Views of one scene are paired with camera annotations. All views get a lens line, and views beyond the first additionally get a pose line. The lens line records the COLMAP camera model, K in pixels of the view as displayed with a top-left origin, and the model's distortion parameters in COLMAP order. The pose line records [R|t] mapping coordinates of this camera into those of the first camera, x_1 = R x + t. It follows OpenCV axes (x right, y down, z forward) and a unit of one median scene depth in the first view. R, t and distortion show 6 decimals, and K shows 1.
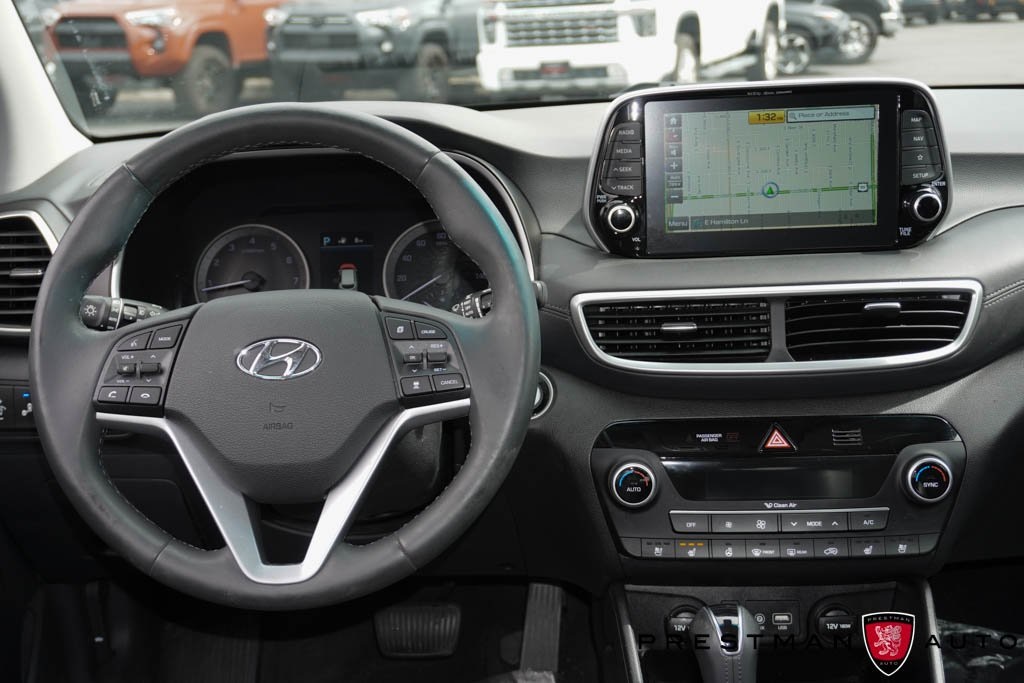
lens RADIAL K [[1136.3, 0, 515.6], [0, 1136.3, 343.3], [0, 0, 1]] dist [0.003297, 0.000000]
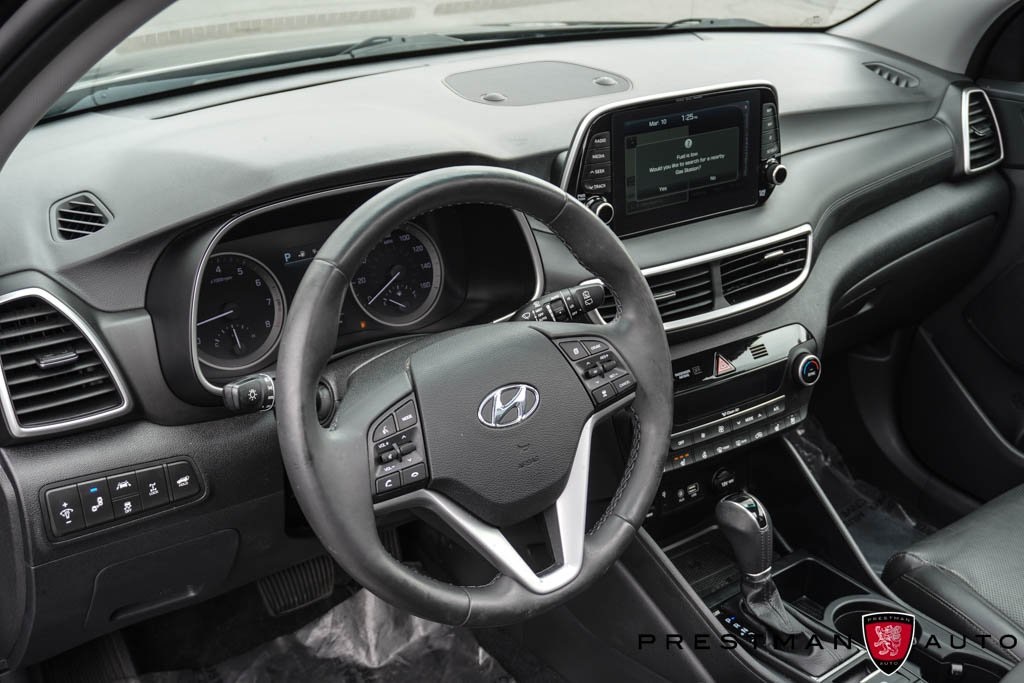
lens RADIAL K [[1171.3, 0, 511.2], [0, 1171.3, 345.9], [0, 0, 1]] dist [0.059645, 0.000000]
pose [[0.785492, -0.208545, 0.582675, -0.762946], [0.111094, 0.973734, 0.198745, -0.238690], [-0.608818, -0.091381, 0.788029, 0.066873]]
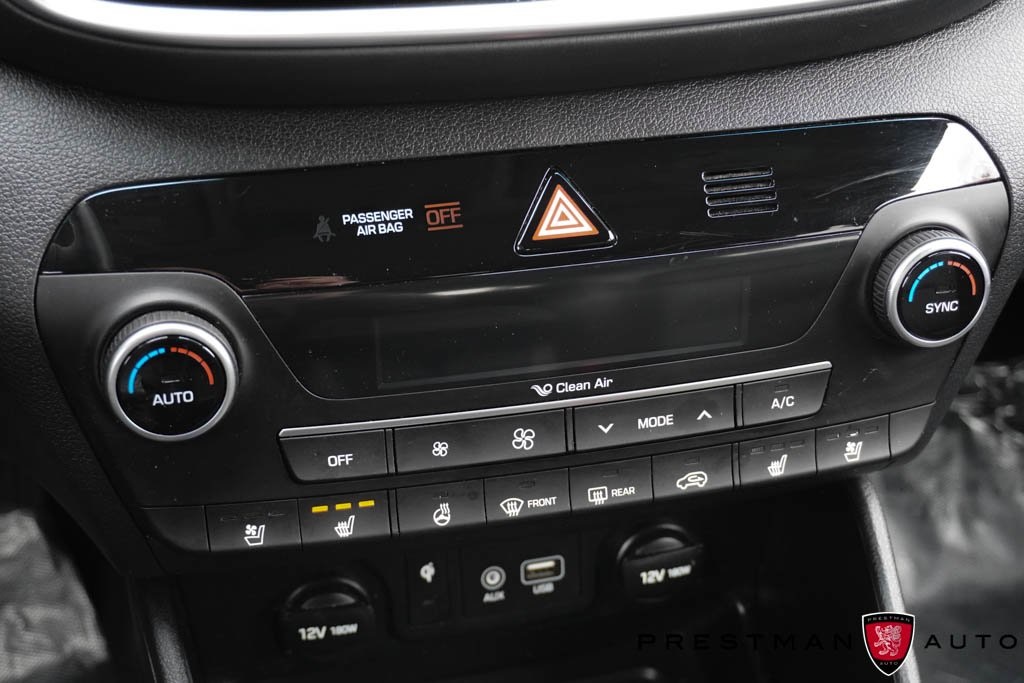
lens RADIAL K [[1508.1, 0, 513.3], [0, 1508.1, 344.4], [0, 0, 1]] dist [0.021723, 0.000000]
pose [[0.949001, -0.112633, 0.294468, 0.068827], [0.006141, 0.940433, 0.339922, -0.039931], [-0.315214, -0.320778, 0.893164, 0.562276]]
